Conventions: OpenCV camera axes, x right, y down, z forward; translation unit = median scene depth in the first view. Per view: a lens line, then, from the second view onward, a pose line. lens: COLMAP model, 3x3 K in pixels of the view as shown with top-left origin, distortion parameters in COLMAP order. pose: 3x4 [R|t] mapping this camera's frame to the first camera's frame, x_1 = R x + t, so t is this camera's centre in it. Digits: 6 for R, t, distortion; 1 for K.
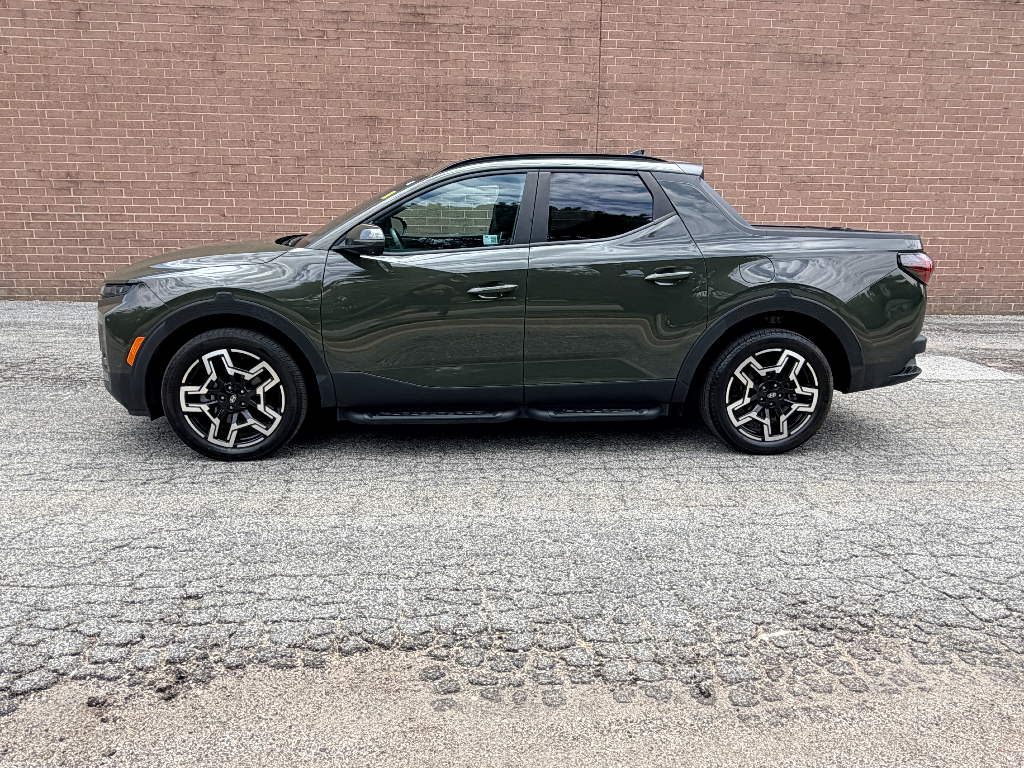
lens RADIAL K [[764.9, 0, 507.2], [0, 764.9, 388.3], [0, 0, 1]] dist [-0.008001, 0.005160]
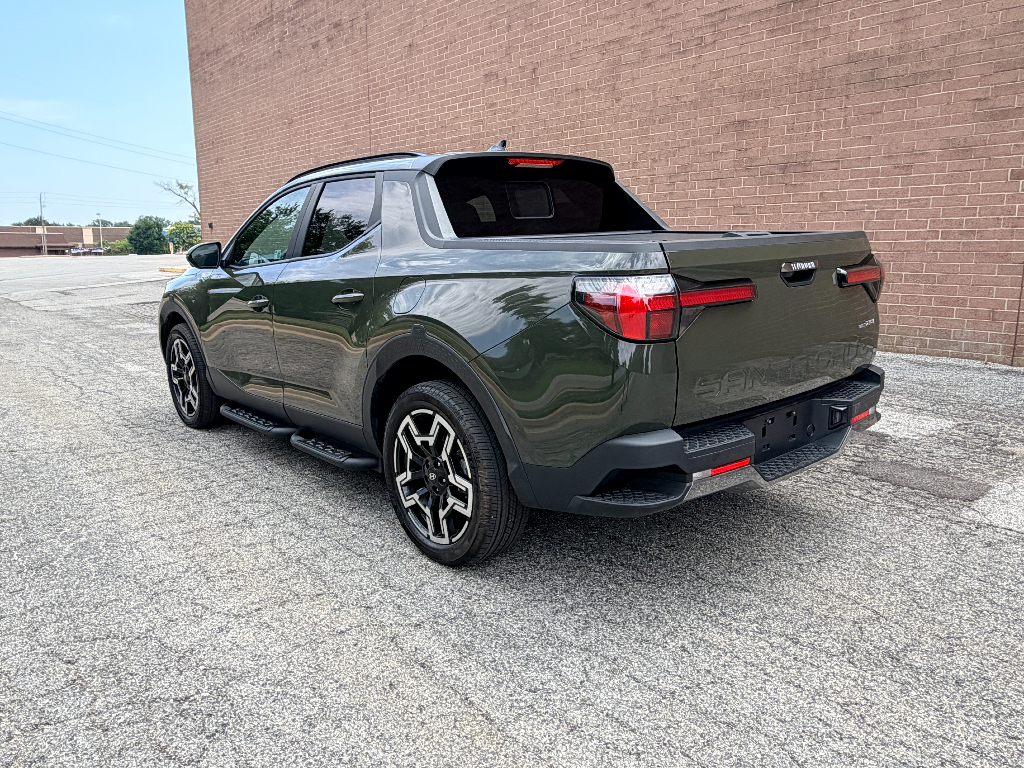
lens RADIAL K [[764.9, 0, 507.2], [0, 764.9, 388.3], [0, 0, 1]] dist [-0.008001, 0.005160]
pose [[0.574131, 0.134387, -0.807659, 0.944514], [-0.156563, 0.986255, 0.052810, -0.118515], [0.803655, 0.096129, 0.587280, 0.644175]]
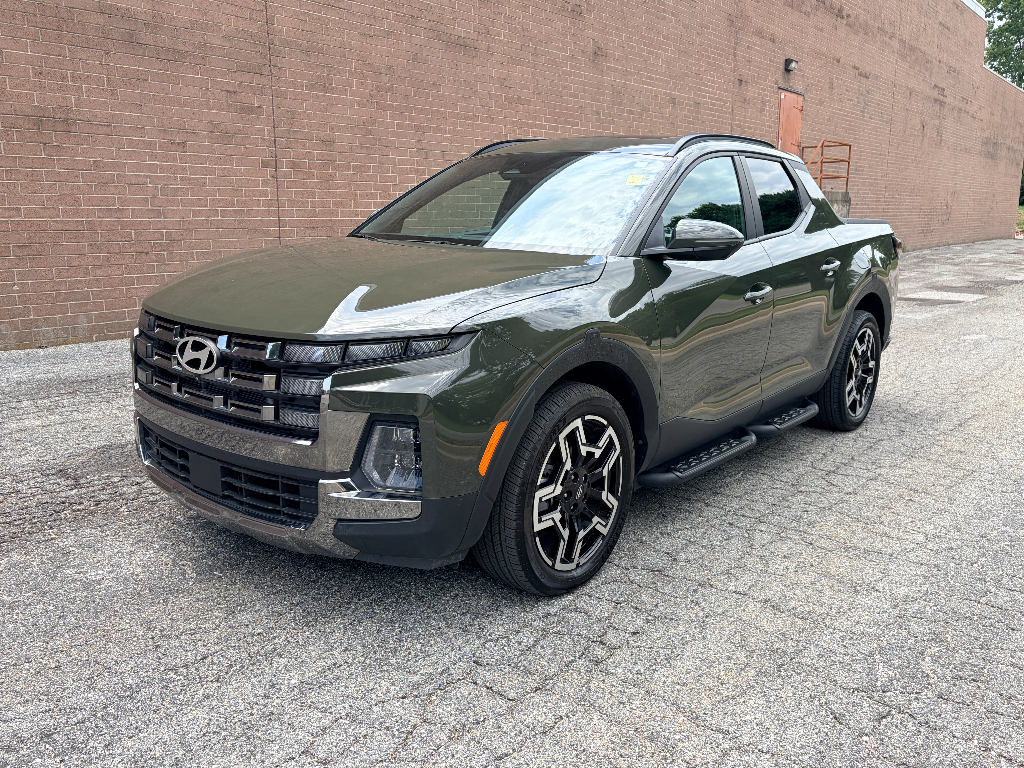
lens RADIAL K [[846.9, 0, 512.0], [0, 846.9, 384.0], [0, 0, 1]] dist [0.009580, 0.010593]
pose [[0.700748, -0.151063, 0.697232, -0.839360], [0.157666, 0.985951, 0.055156, -0.118672], [-0.695768, 0.071280, 0.714721, 0.496673]]
